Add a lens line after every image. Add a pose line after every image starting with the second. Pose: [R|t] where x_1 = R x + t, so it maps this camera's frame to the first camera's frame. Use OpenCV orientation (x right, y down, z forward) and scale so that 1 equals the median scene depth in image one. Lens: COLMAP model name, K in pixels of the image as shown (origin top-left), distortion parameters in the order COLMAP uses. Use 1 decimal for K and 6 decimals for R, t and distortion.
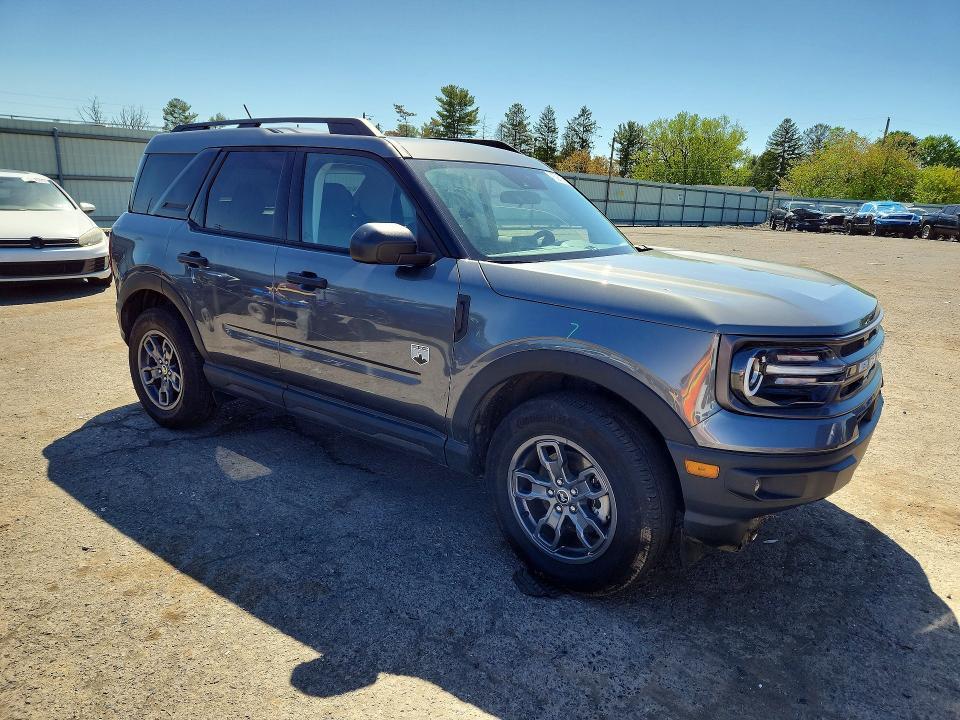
lens RADIAL K [[706.0, 0, 480.0], [0, 706.0, 360.0], [0, 0, 1]] dist [0.005530, 0.001949]
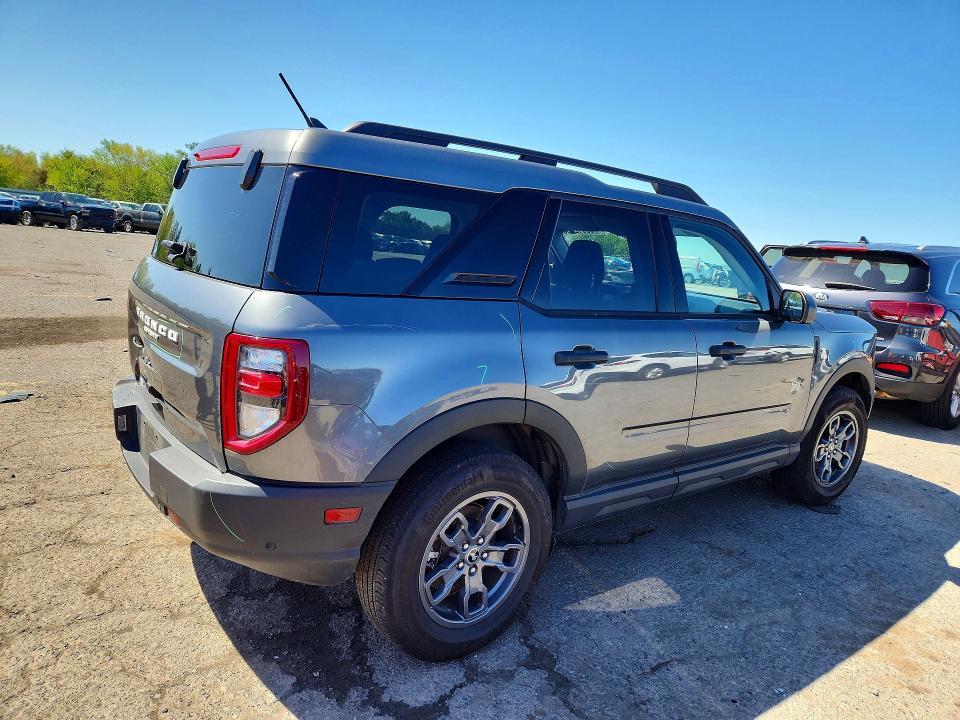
lens RADIAL K [[714.4, 0, 480.0], [0, 714.4, 360.0], [0, 0, 1]] dist [0.007105, -0.036081]
pose [[0.221441, -0.190529, 0.956380, -1.210689], [0.151631, 0.975527, 0.159234, -0.295057], [-0.963313, 0.109756, 0.244912, 1.027425]]
